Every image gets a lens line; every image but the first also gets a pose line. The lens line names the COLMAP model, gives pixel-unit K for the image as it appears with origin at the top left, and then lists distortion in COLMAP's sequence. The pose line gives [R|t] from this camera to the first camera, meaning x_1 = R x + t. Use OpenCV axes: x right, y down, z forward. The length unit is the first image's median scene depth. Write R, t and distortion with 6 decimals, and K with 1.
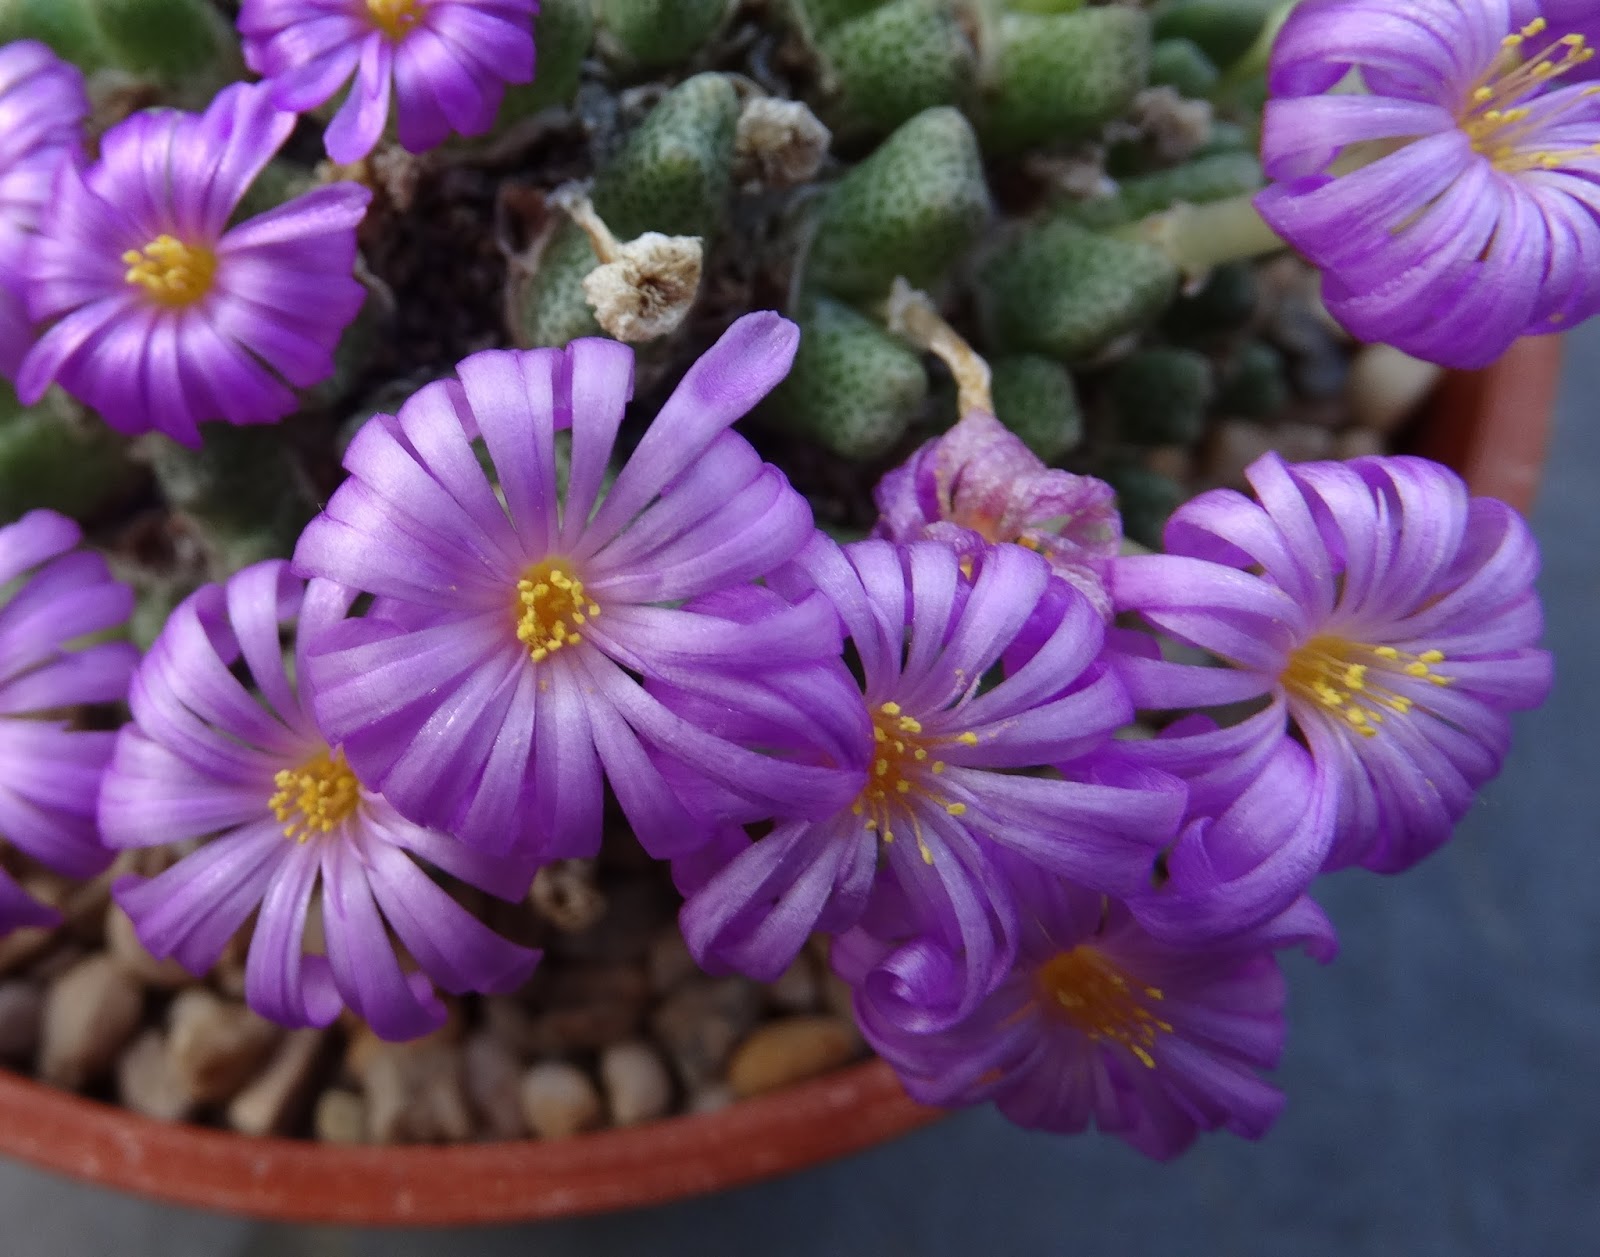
lens RADIAL K [[649.6, 0, 792.3], [0, 649.6, 628.7], [0, 0, 1]] dist [0.001019, 0.000801]
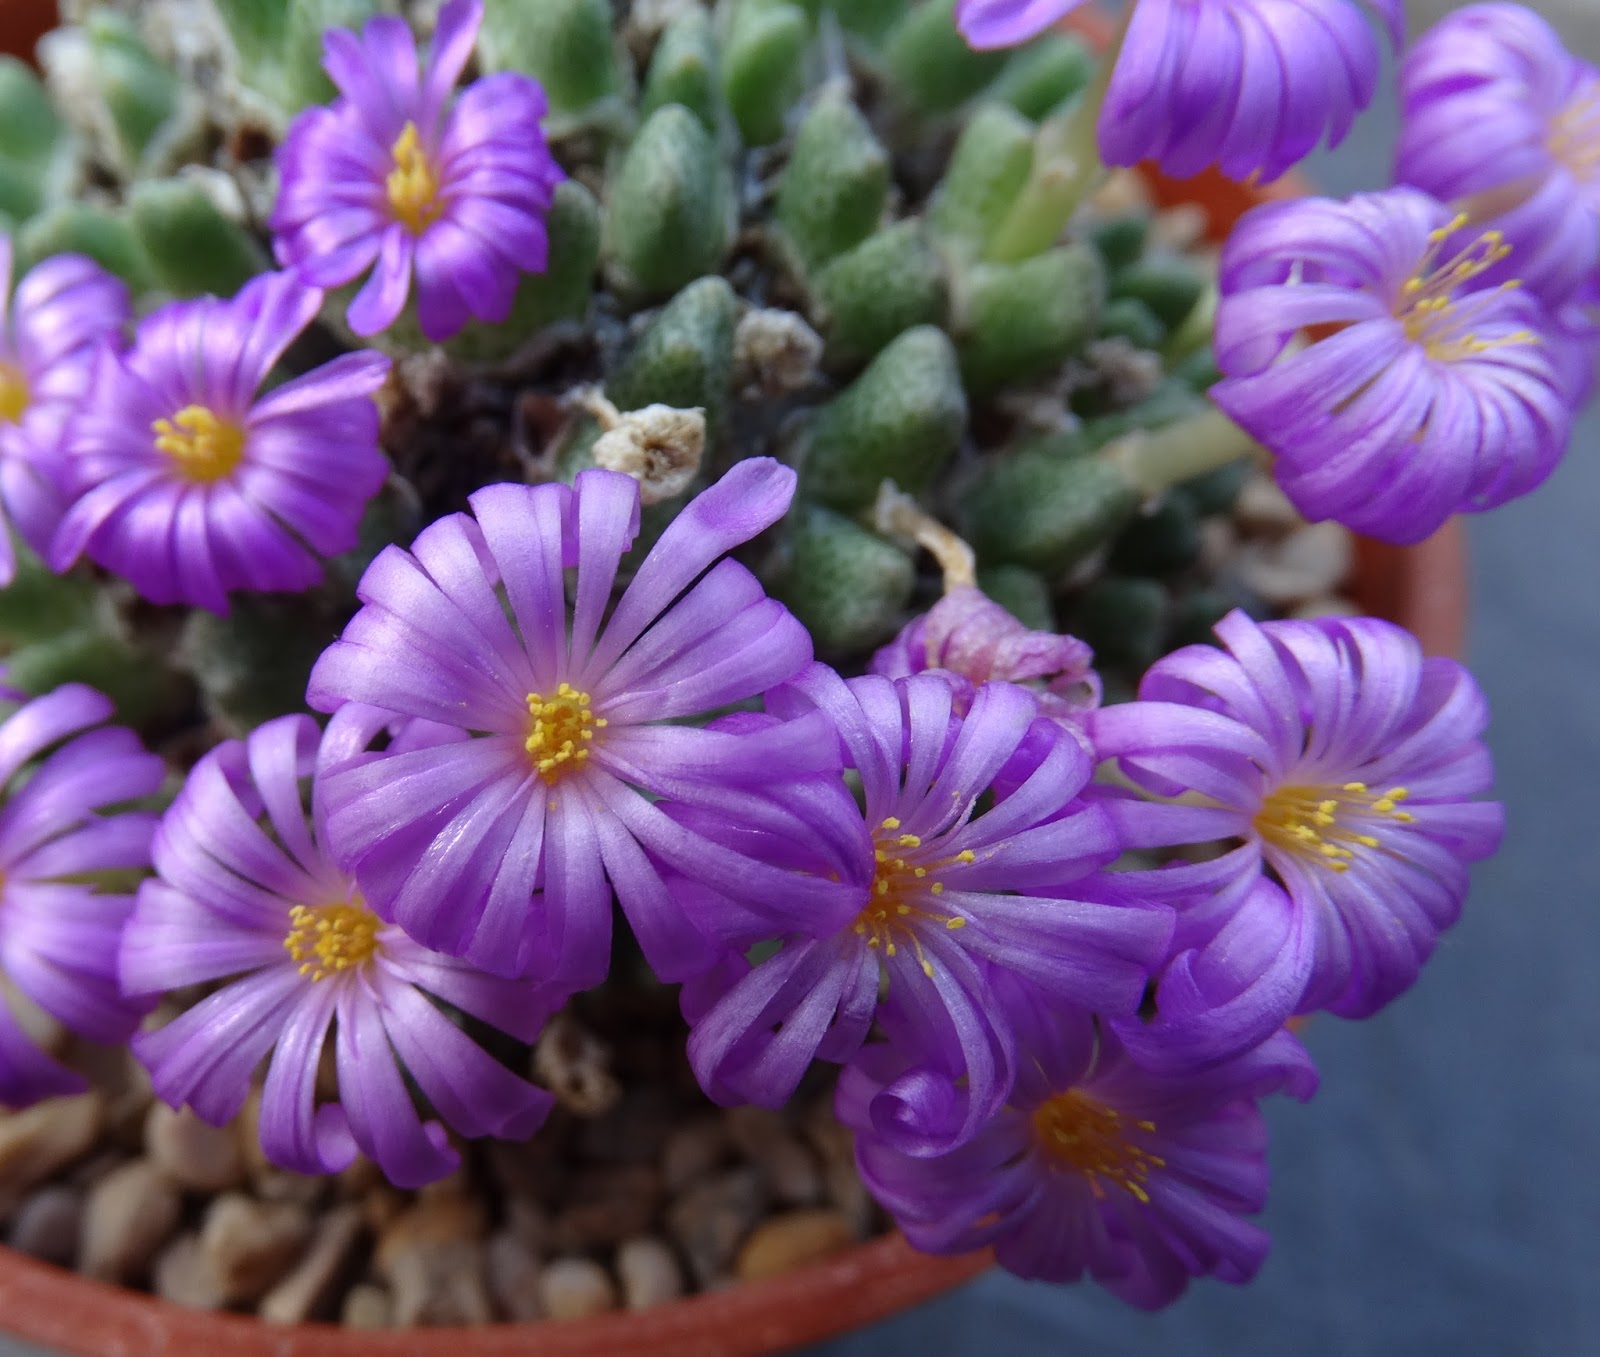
lens RADIAL K [[642.6, 0, 803.5], [0, 642.6, 678.7], [0, 0, 1]] dist [0.002589, 0.000305]
pose [[0.999812, -0.014333, 0.013041, 0.004545], [0.014800, 0.999226, -0.036434, -0.120905], [-0.012509, 0.036620, 0.999251, -0.046079]]
